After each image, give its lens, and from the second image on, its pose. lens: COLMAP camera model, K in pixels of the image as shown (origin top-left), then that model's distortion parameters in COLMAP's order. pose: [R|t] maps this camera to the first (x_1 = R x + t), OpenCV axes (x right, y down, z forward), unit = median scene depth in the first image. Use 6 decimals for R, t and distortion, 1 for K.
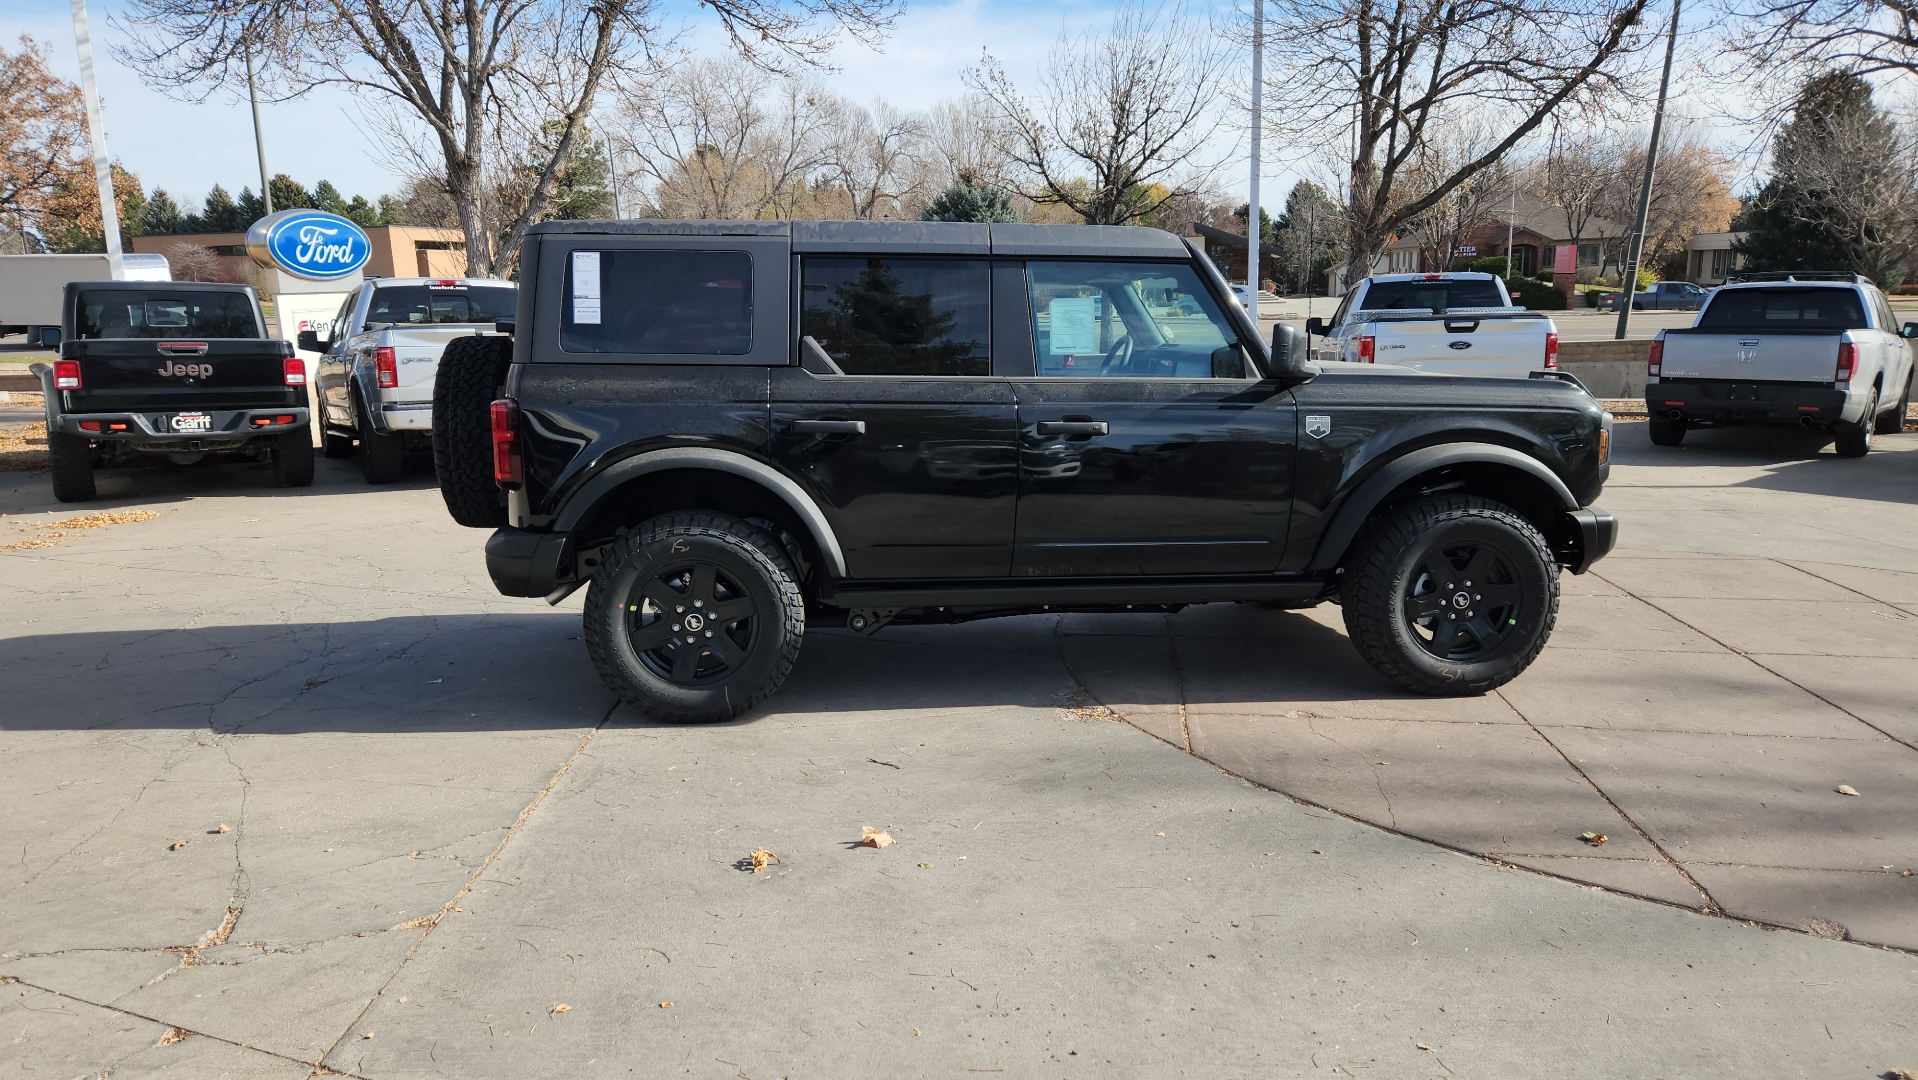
lens RADIAL K [[1283.1, 0, 932.9], [0, 1283.1, 551.8], [0, 0, 1]] dist [0.066742, -0.051375]
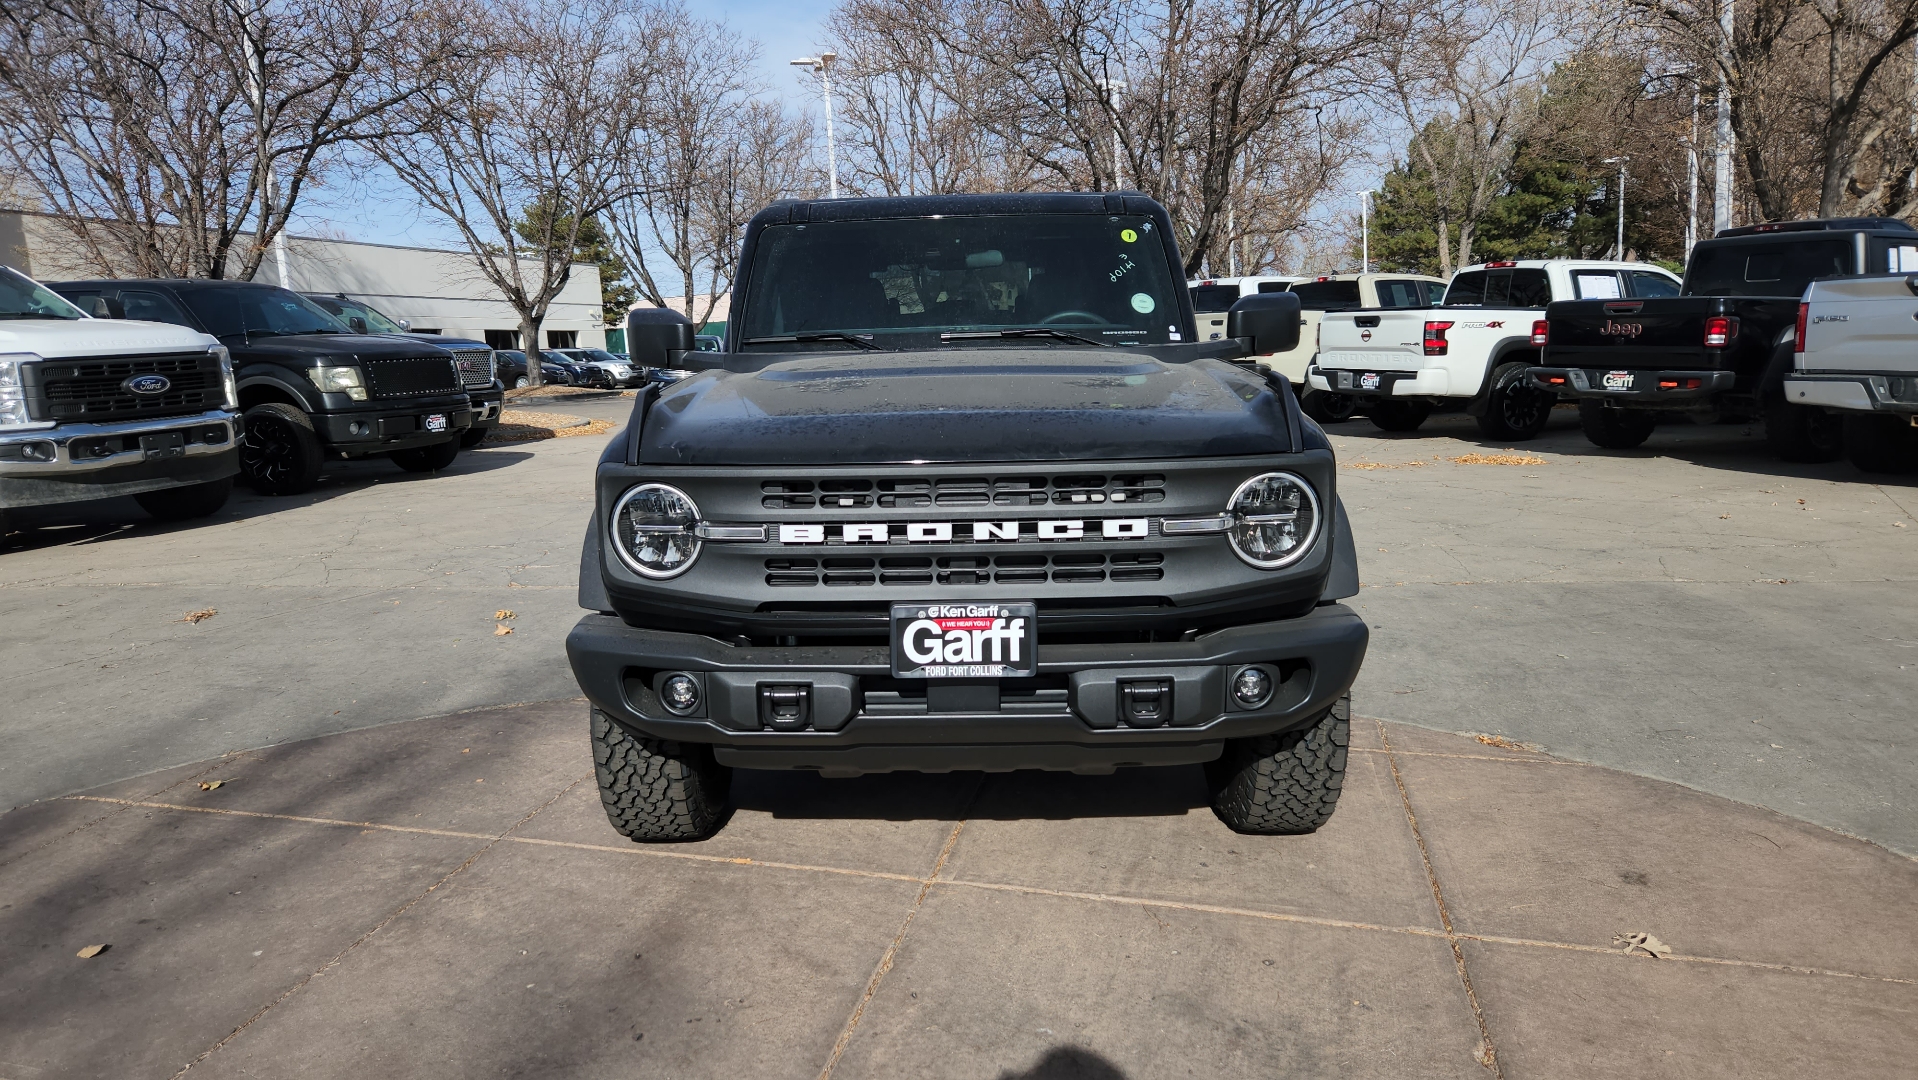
lens RADIAL K [[1282.2, 0, 922.6], [0, 1282.2, 544.4], [0, 0, 1]] dist [0.070124, -0.054896]
pose [[-0.131616, 0.179467, -0.974920, 1.066183], [-0.138703, 0.970467, 0.197372, -0.205778], [0.981549, 0.161201, -0.102836, 1.210291]]
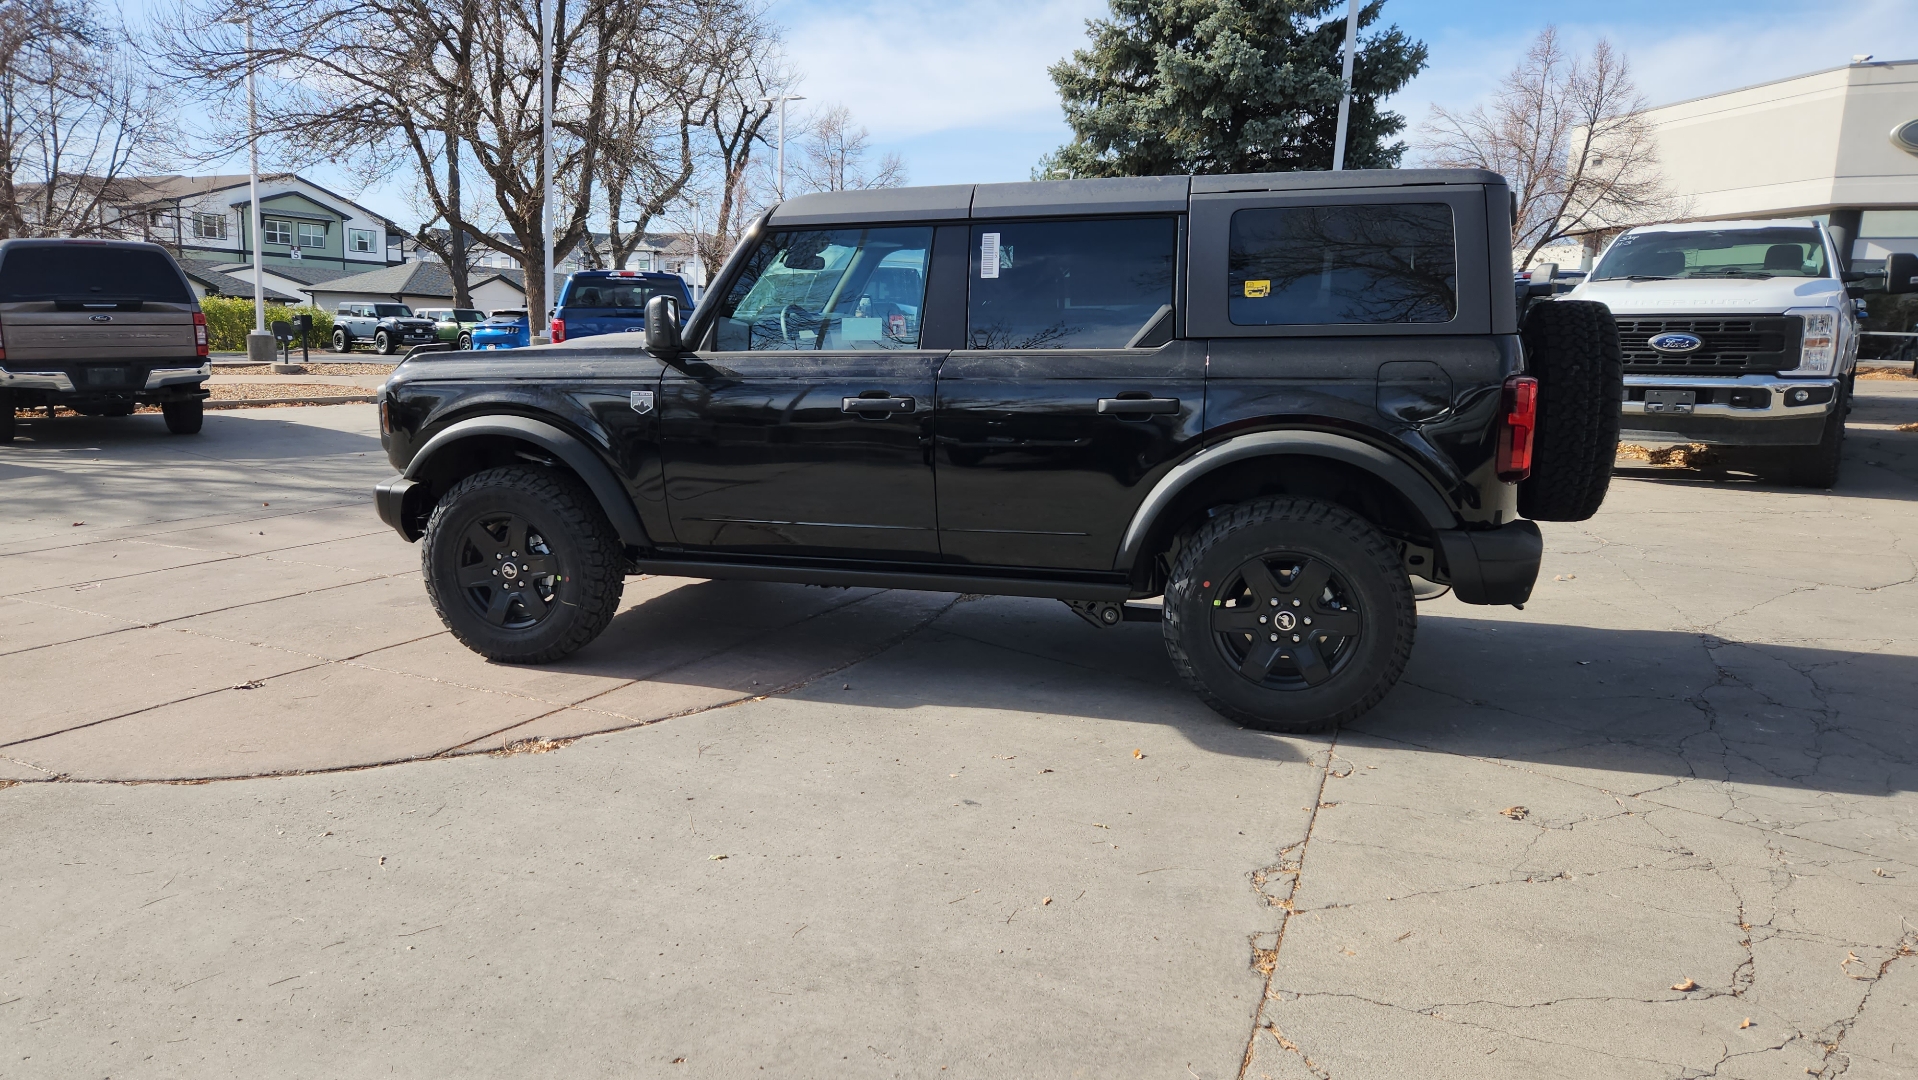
lens RADIAL K [[1282.2, 0, 924.1], [0, 1282.2, 538.1], [0, 0, 1]] dist [0.070124, -0.054896]
pose [[-0.922914, -0.065625, 0.379373, -0.309114], [0.070070, 0.940279, 0.333115, -0.358061], [-0.378577, 0.334019, -0.863198, 2.088739]]
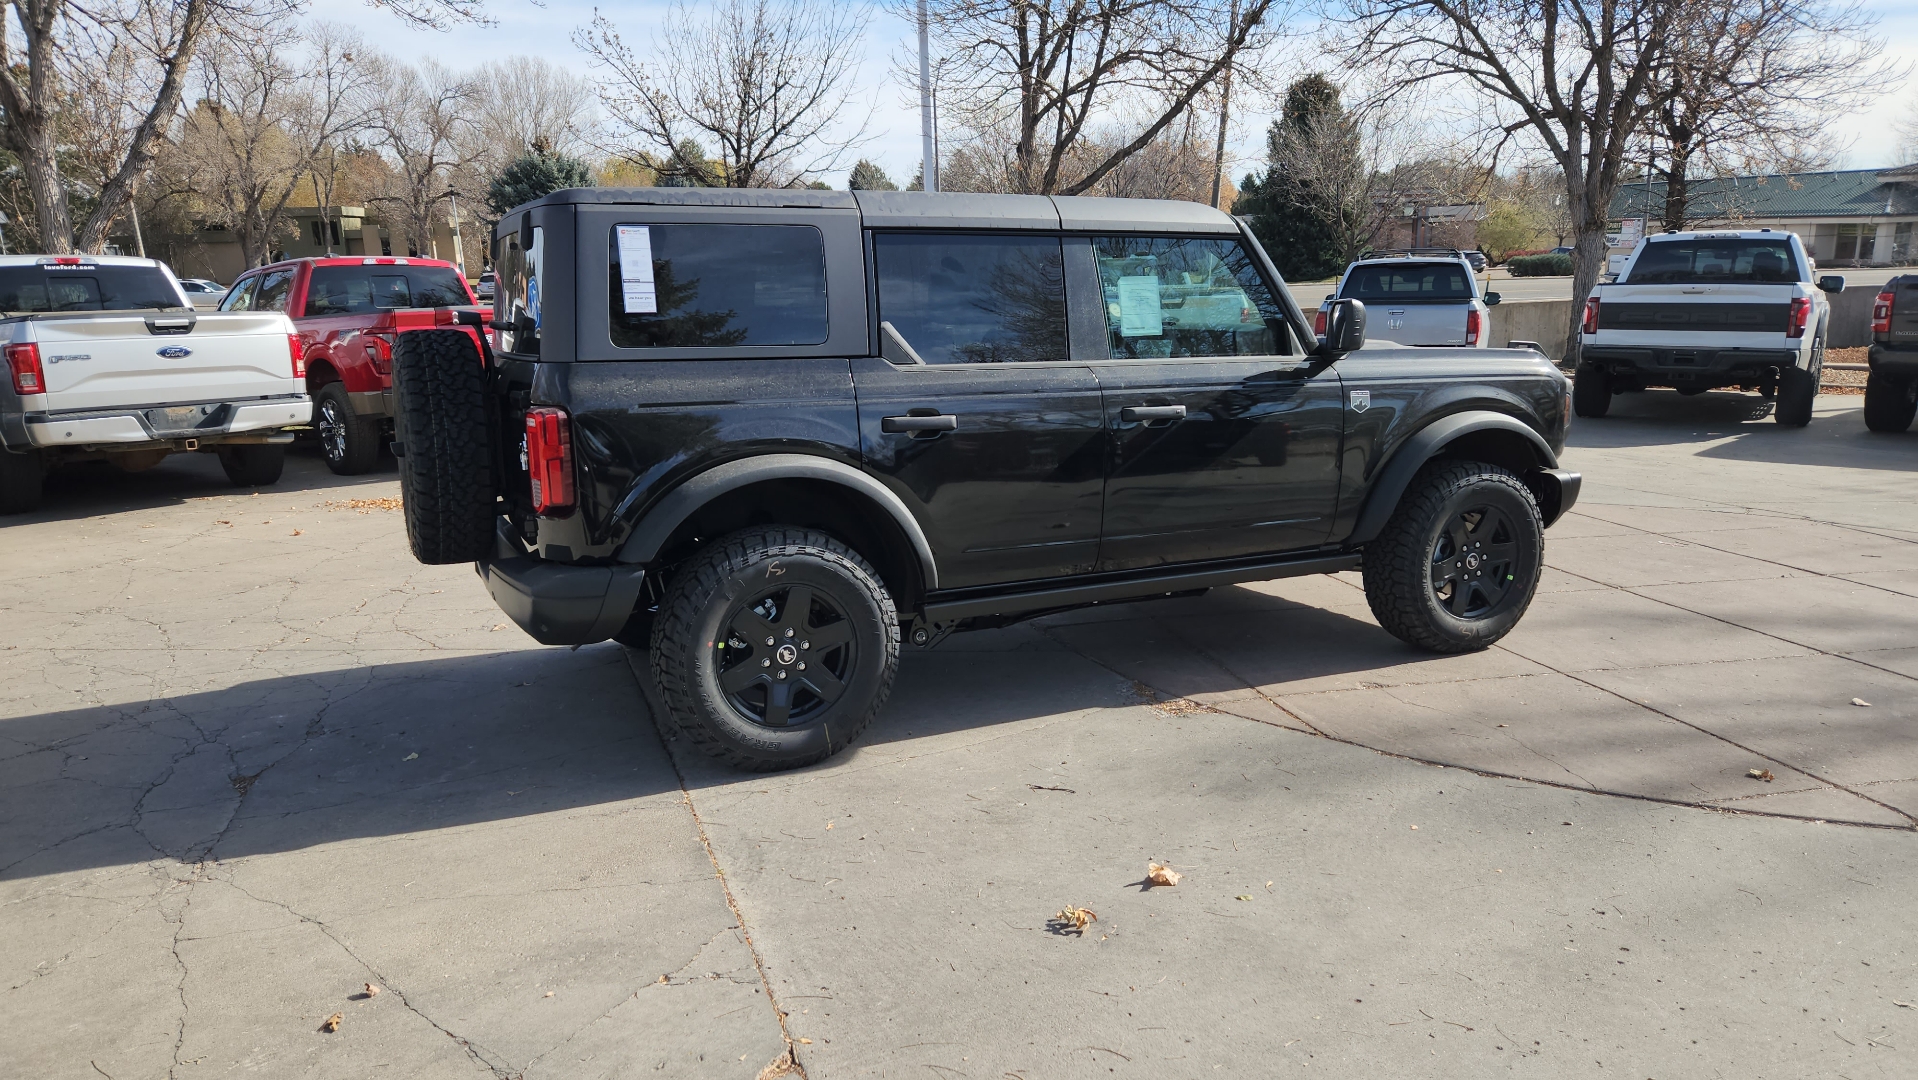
lens RADIAL K [[1283.1, 0, 928.5], [0, 1283.1, 557.0], [0, 0, 1]] dist [0.066742, -0.051375]
pose [[0.947873, -0.075897, 0.309478, -0.335740], [0.069393, 0.997076, 0.031988, -0.030055], [-0.311001, -0.008845, 0.950368, 0.135651]]
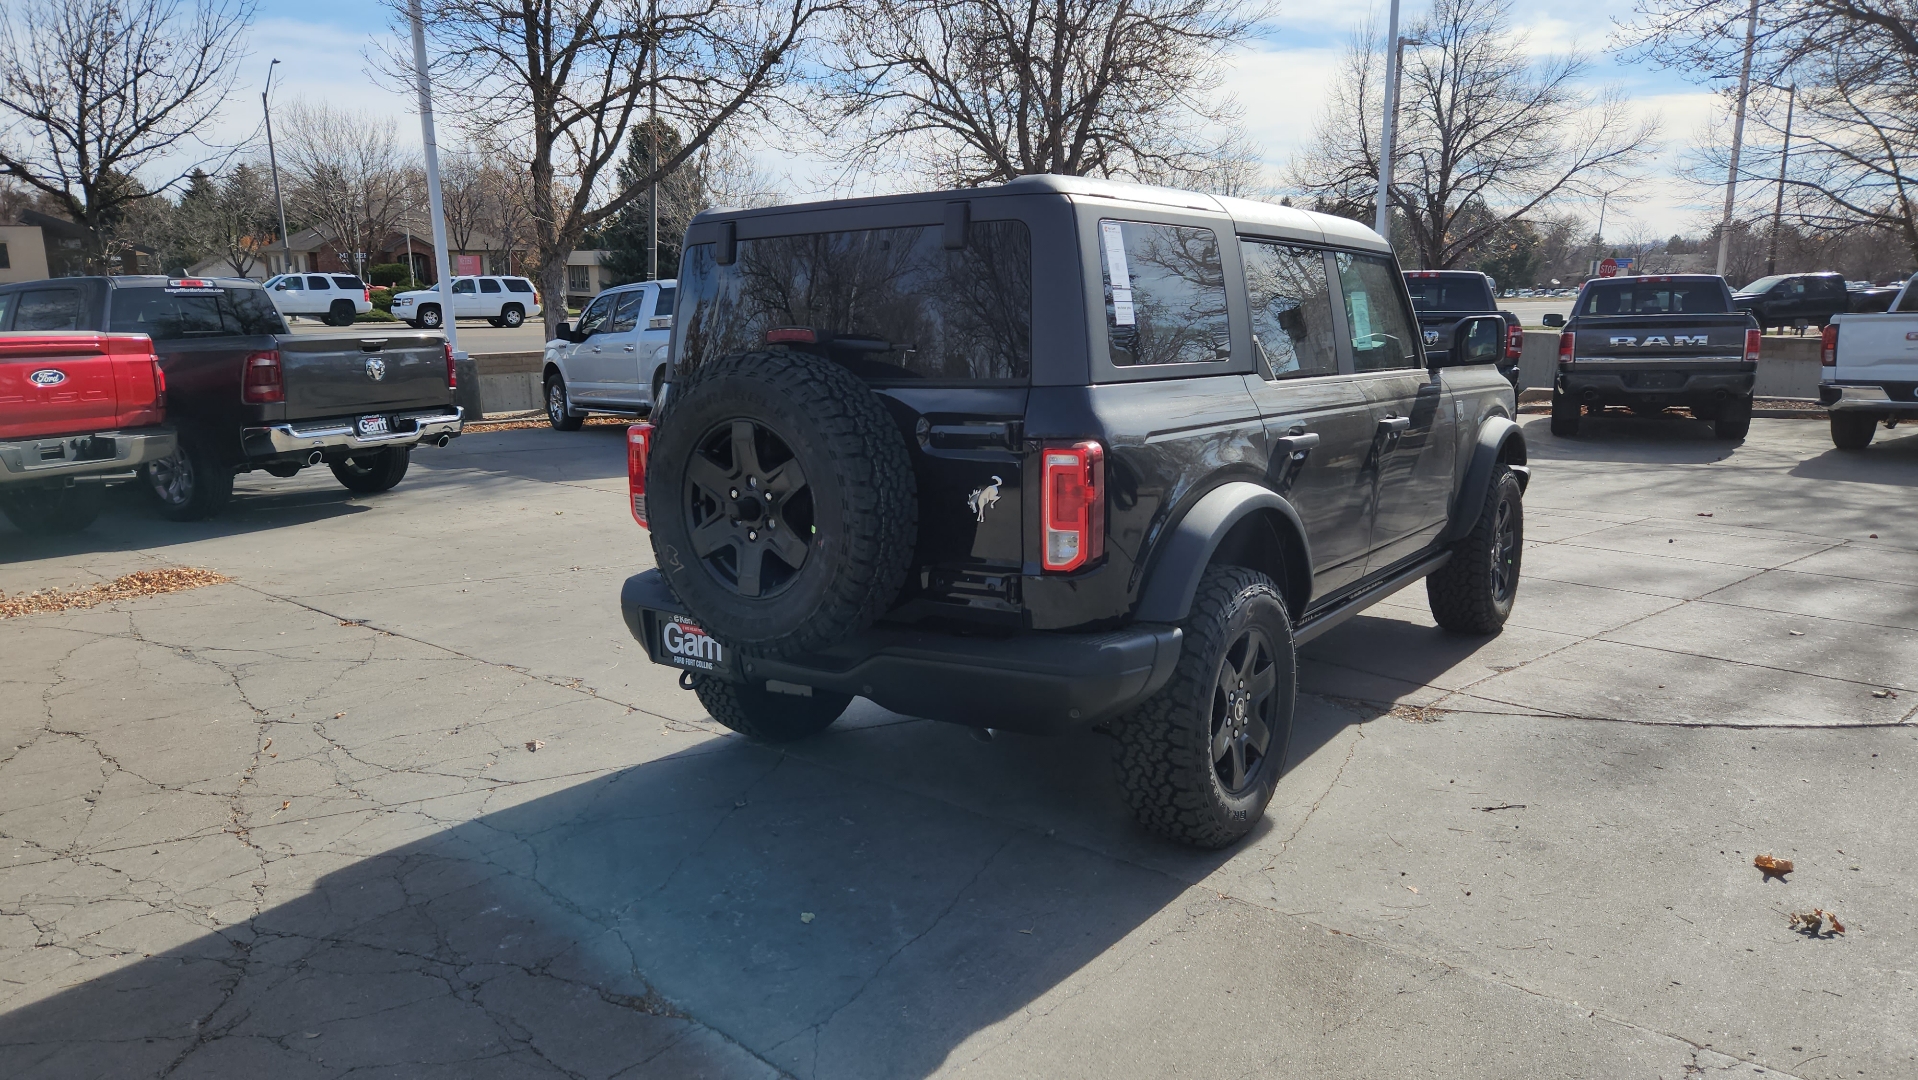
lens RADIAL K [[1283.1, 0, 927.9], [0, 1283.1, 541.7], [0, 0, 1]] dist [0.066742, -0.051375]
pose [[0.674868, -0.132302, 0.725982, -0.803115], [0.141707, 0.988722, 0.048453, -0.100991], [-0.724205, 0.070177, 0.686005, 0.561054]]
